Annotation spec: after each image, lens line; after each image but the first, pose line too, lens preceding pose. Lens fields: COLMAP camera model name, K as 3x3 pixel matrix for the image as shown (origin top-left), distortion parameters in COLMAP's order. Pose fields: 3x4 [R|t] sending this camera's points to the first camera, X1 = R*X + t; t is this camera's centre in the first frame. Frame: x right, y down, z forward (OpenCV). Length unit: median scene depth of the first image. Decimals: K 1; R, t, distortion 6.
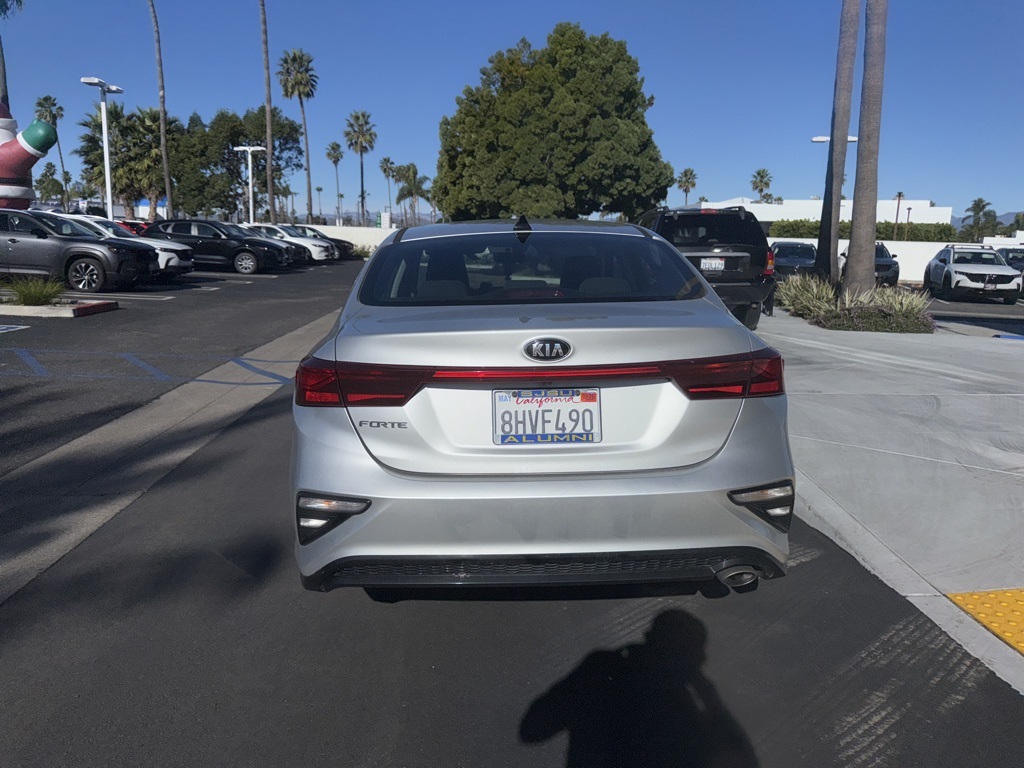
lens RADIAL K [[729.0, 0, 495.9], [0, 729.0, 362.2], [0, 0, 1]] dist [0.042401, -0.054463]
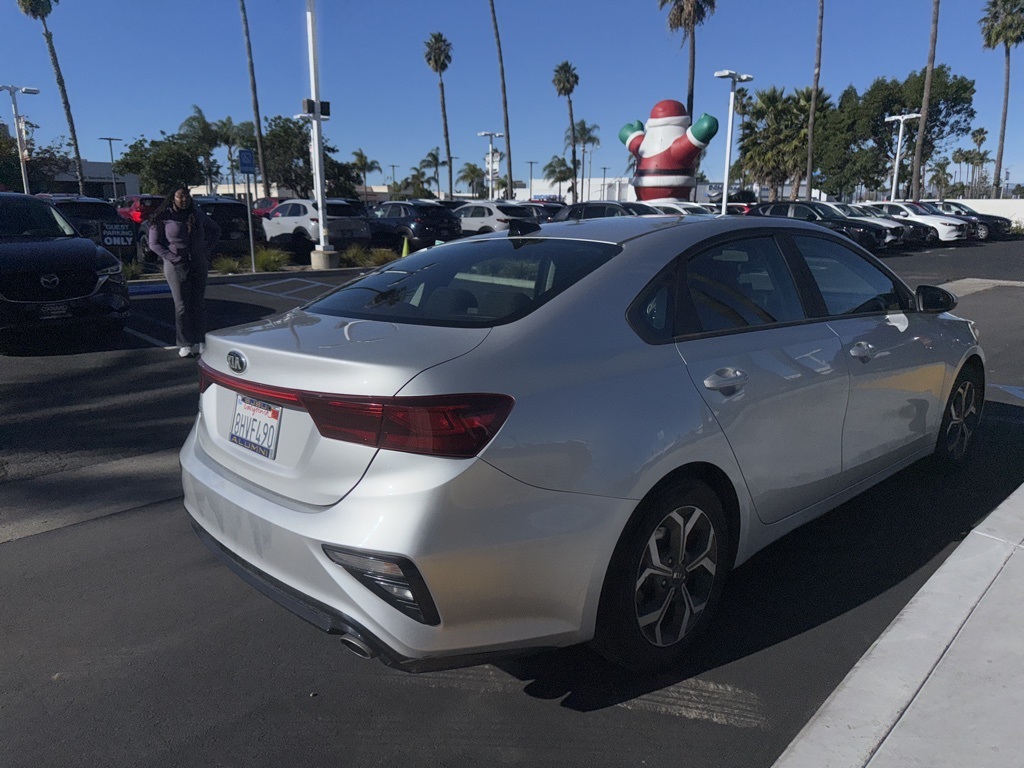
lens RADIAL K [[731.0, 0, 498.9], [0, 731.0, 380.6], [0, 0, 1]] dist [0.025419, -0.030546]
pose [[0.656942, 0.144543, -0.739956, 0.123105], [-0.105588, 0.989416, 0.099531, -0.015187], [0.746511, 0.012744, 0.665251, 0.062885]]
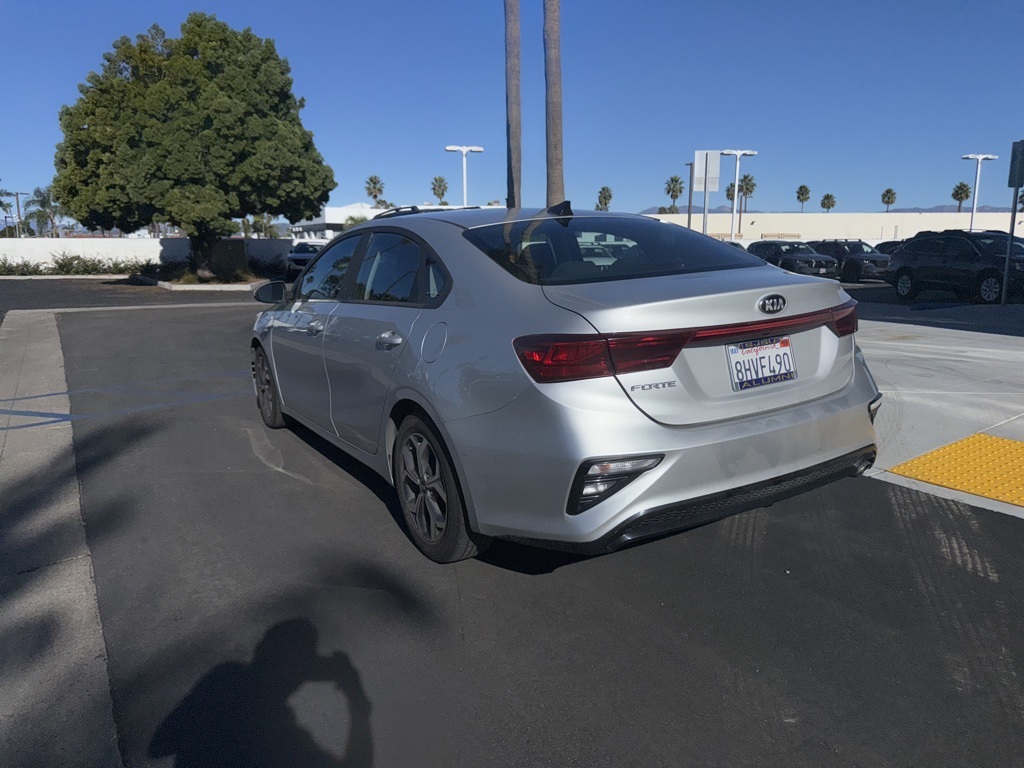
lens RADIAL K [[729.0, 0, 495.5], [0, 729.0, 375.1], [0, 0, 1]] dist [0.042401, -0.054463]
pose [[0.873835, -0.115020, 0.472423, -0.099874], [0.110421, 0.993175, 0.037563, 0.000218], [-0.473519, 0.019341, 0.880571, 0.017246]]
